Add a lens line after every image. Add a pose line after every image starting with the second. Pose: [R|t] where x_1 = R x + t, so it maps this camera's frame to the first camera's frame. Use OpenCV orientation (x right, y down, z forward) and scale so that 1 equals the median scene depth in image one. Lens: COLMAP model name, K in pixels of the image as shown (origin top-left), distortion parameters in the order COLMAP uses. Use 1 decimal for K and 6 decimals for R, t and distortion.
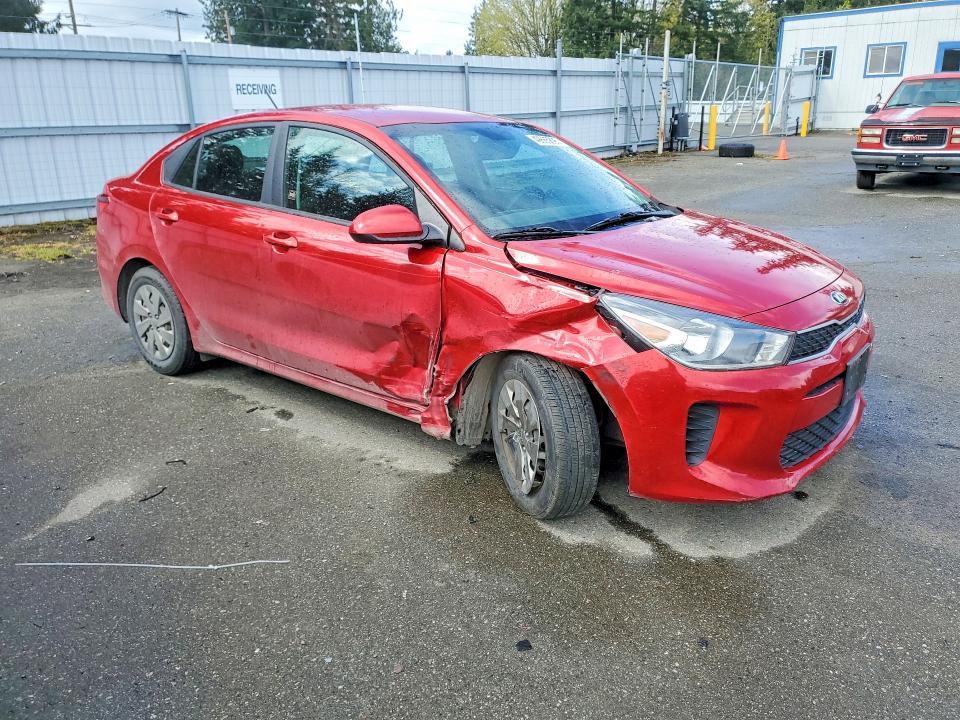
lens RADIAL K [[767.3, 0, 496.3], [0, 767.3, 361.2], [0, 0, 1]] dist [-0.001161, -0.000684]
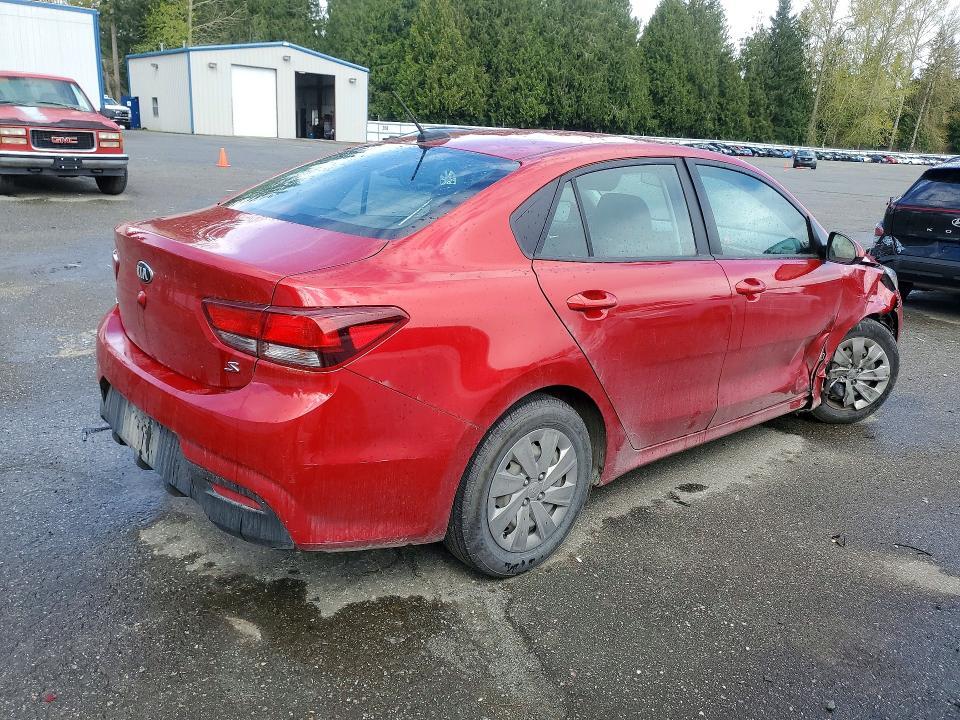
lens RADIAL K [[767.3, 0, 496.3], [0, 767.3, 361.2], [0, 0, 1]] dist [-0.001161, -0.000684]
pose [[0.140623, -0.251690, 0.957537, -0.375391], [0.236188, 0.947752, 0.214431, -0.104865], [-0.961478, 0.196005, 0.192722, 0.340345]]
